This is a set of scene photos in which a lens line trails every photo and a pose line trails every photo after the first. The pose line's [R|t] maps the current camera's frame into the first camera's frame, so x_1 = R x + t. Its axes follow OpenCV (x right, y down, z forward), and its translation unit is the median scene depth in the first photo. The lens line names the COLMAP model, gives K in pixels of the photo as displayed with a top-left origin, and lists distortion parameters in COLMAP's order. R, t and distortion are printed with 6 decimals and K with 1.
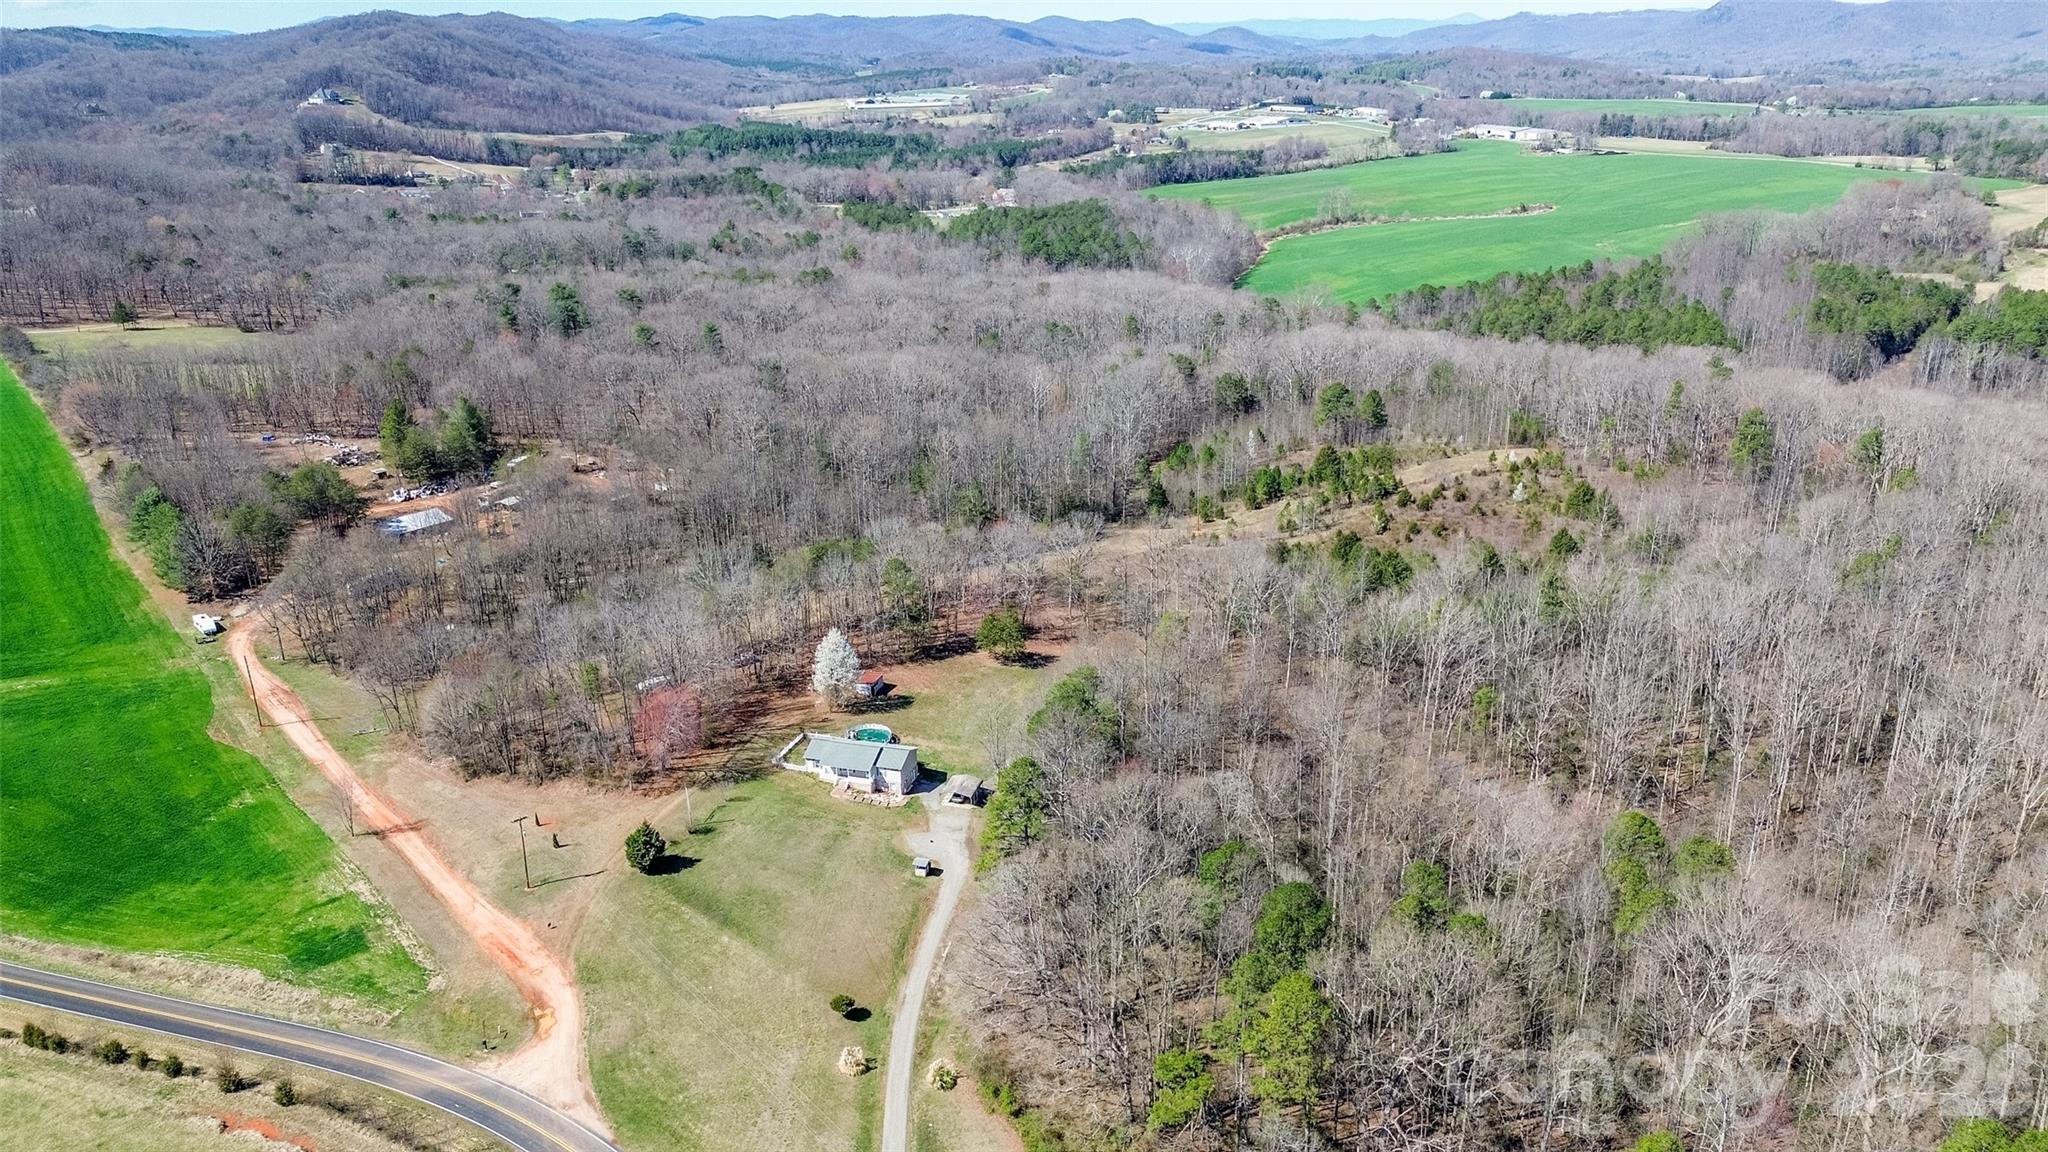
lens RADIAL K [[1452.2, 0, 1035.7], [0, 1452.2, 569.2], [0, 0, 1]] dist [0.076025, -0.071411]
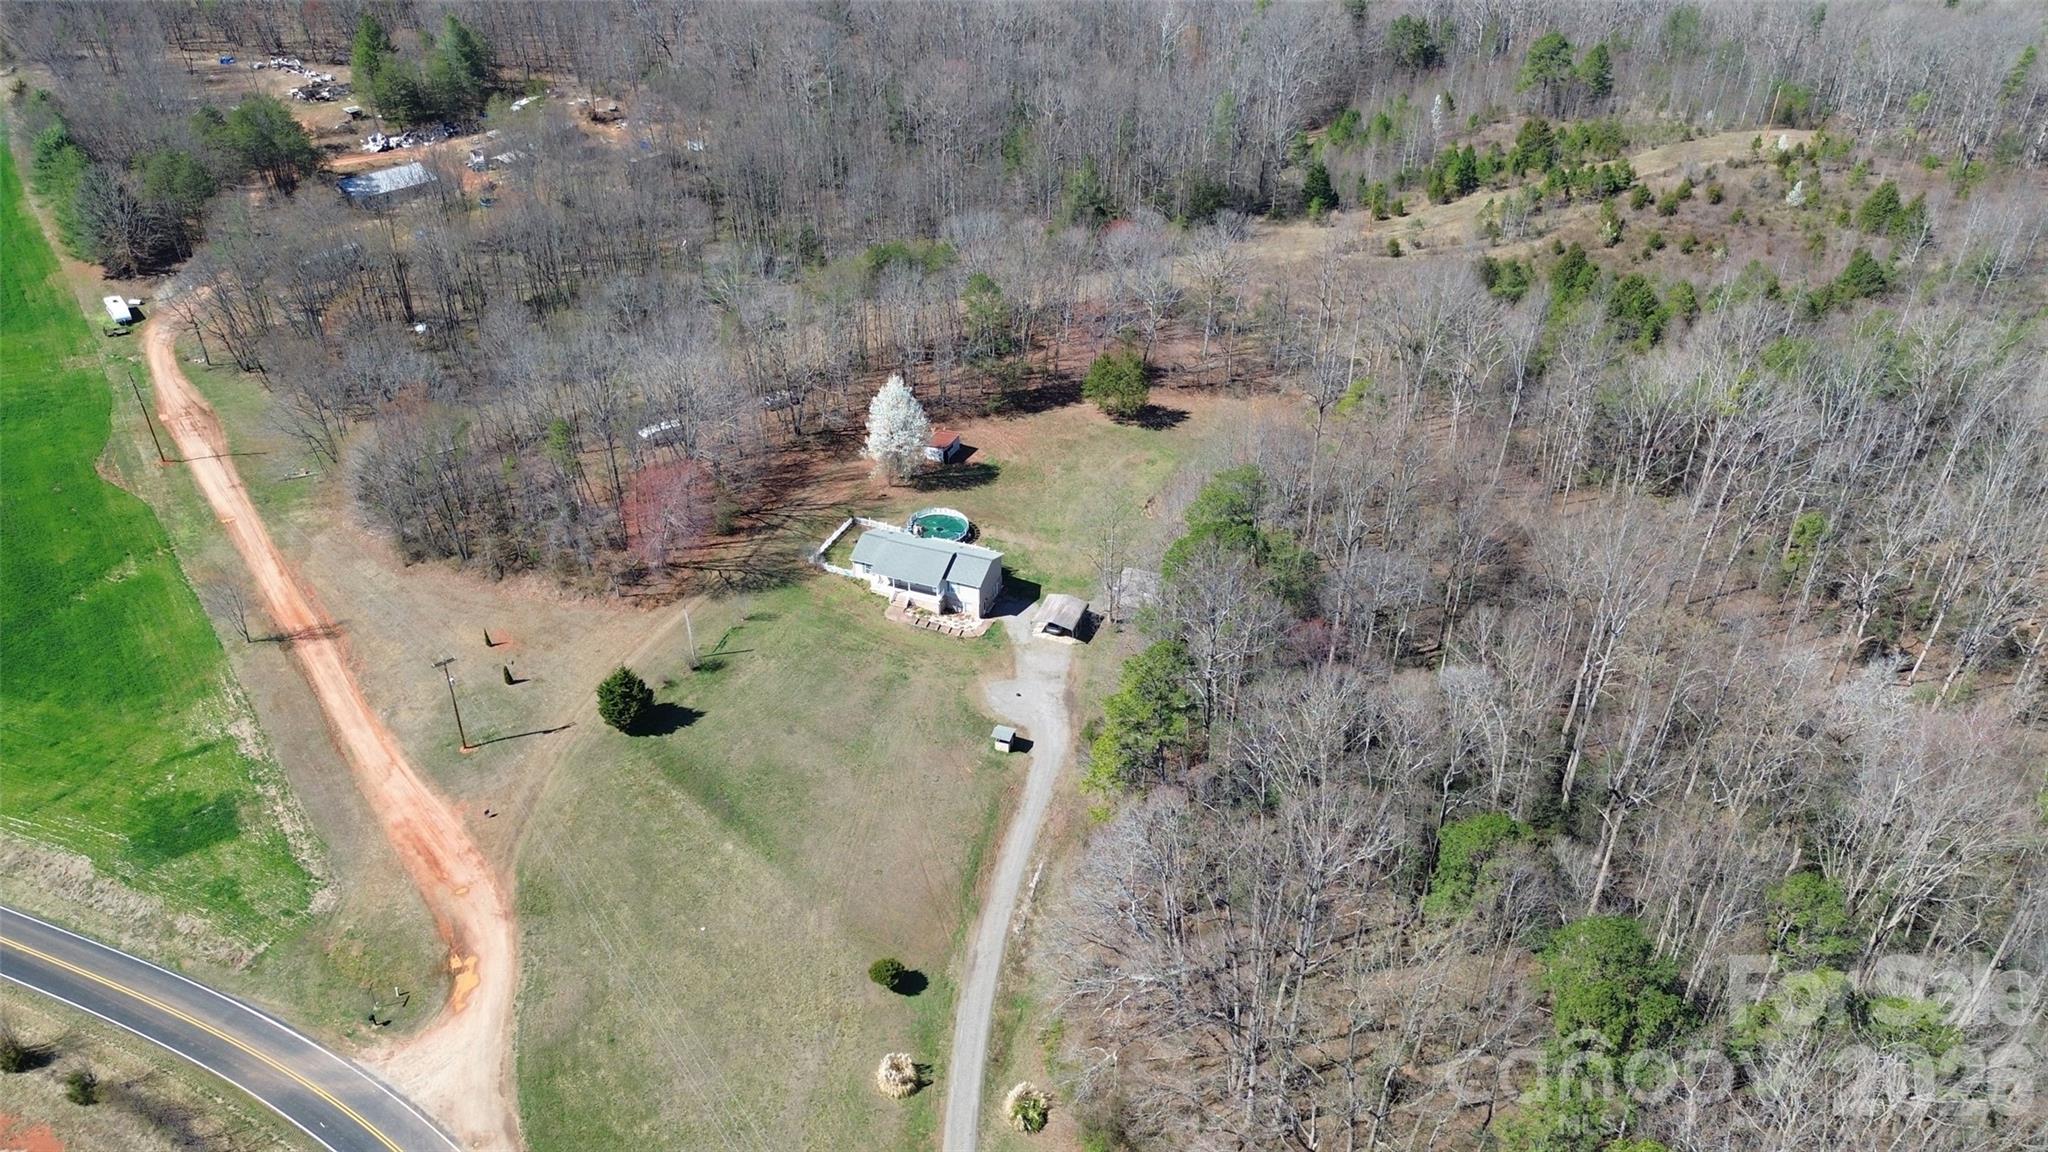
lens RADIAL K [[1452.2, 0, 1035.6], [0, 1452.2, 571.7], [0, 0, 1]] dist [0.076025, -0.071411]
pose [[0.997400, 0.052550, -0.049311, -0.023879], [-0.039519, 0.971067, 0.235513, -0.036360], [0.060261, -0.232952, 0.970619, 0.242047]]
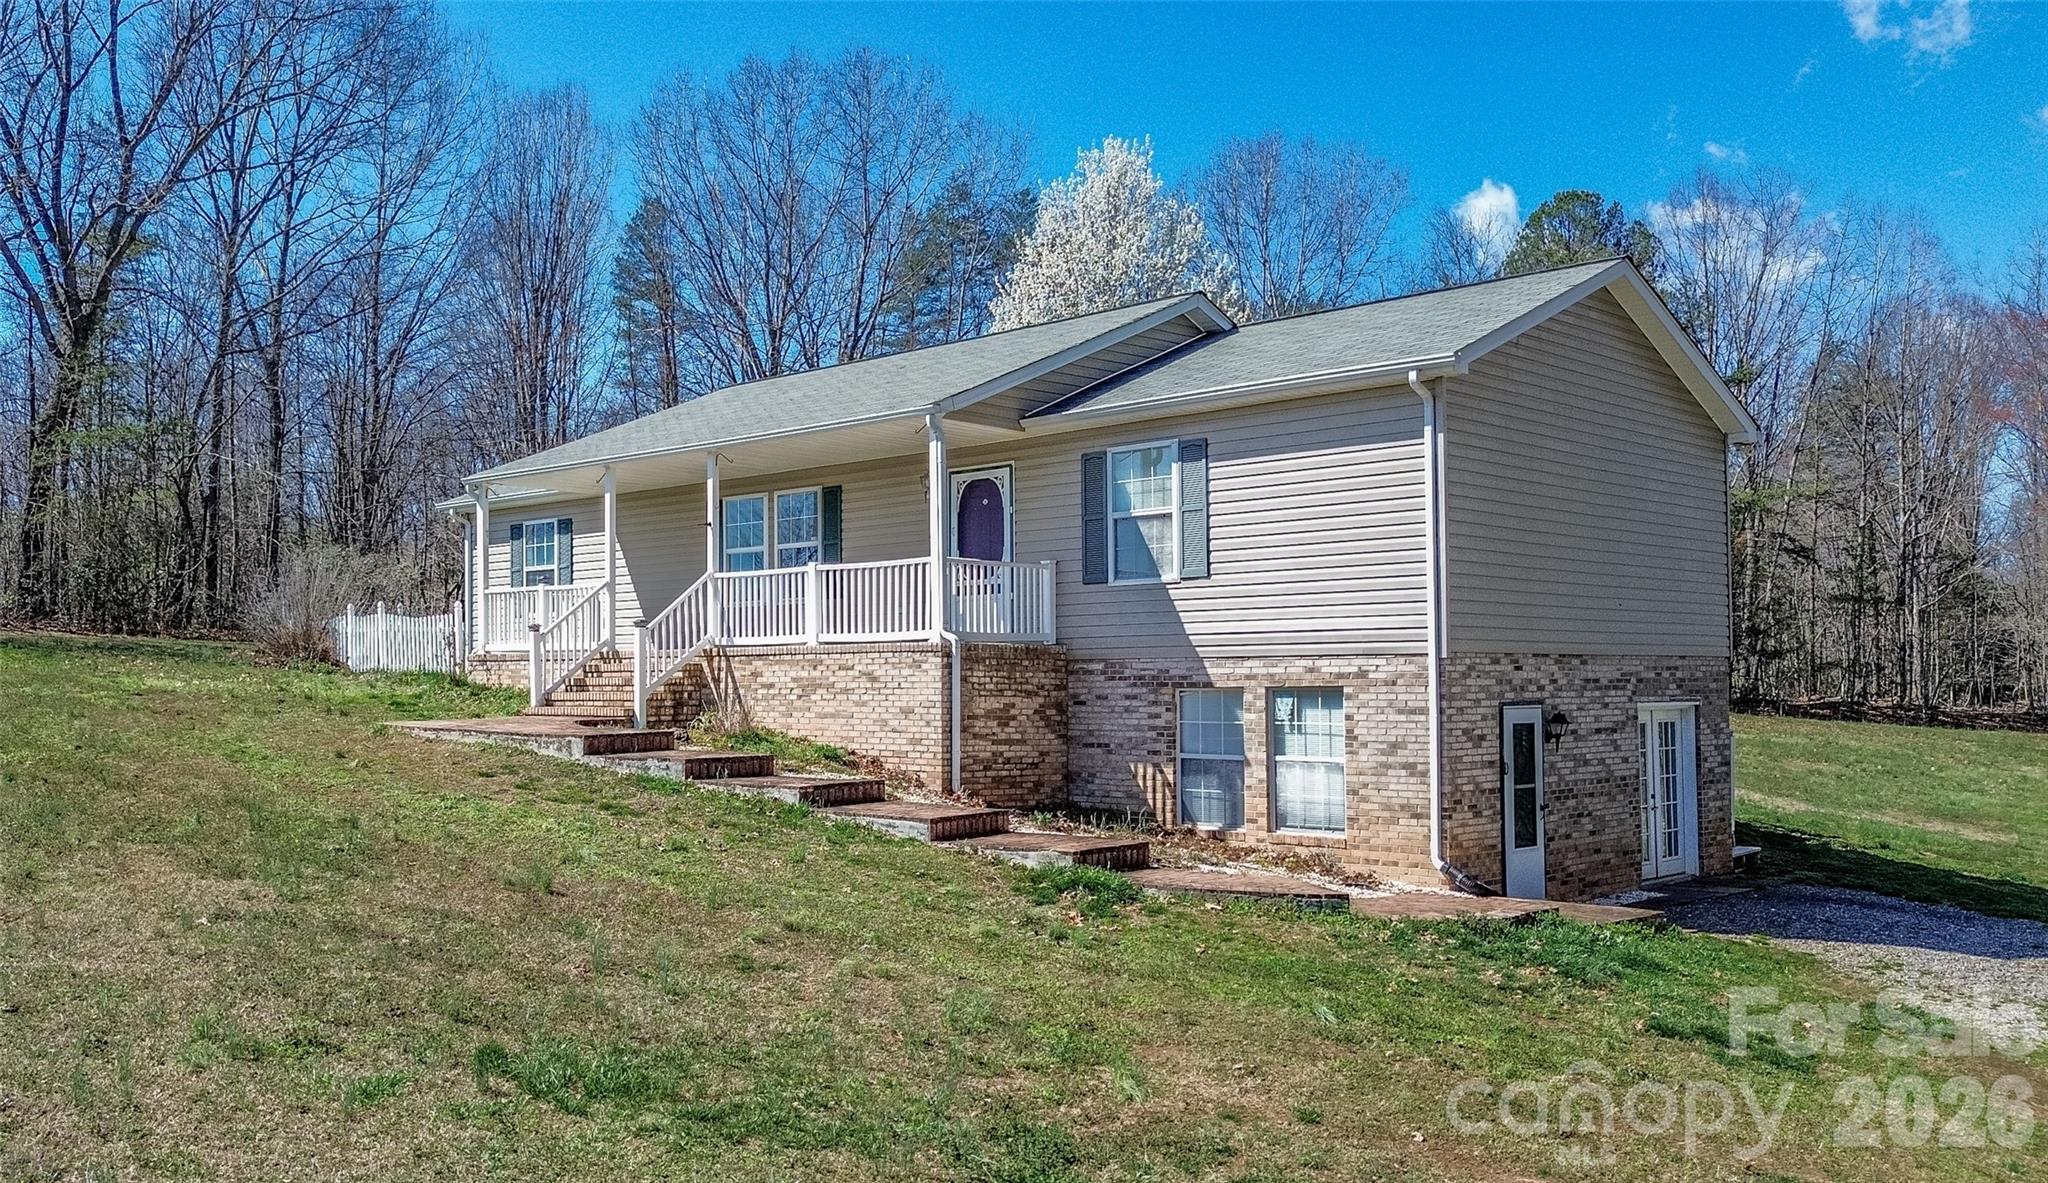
lens RADIAL K [[1745.8, 0, 804.9], [0, 1745.8, 631.7], [0, 0, 1]] dist [0.071671, -0.064501]
pose [[0.864737, -0.014741, -0.502008, -0.066512], [-0.171168, 0.931073, -0.322187, 0.143990], [0.472156, 0.364535, 0.802610, 0.778417]]
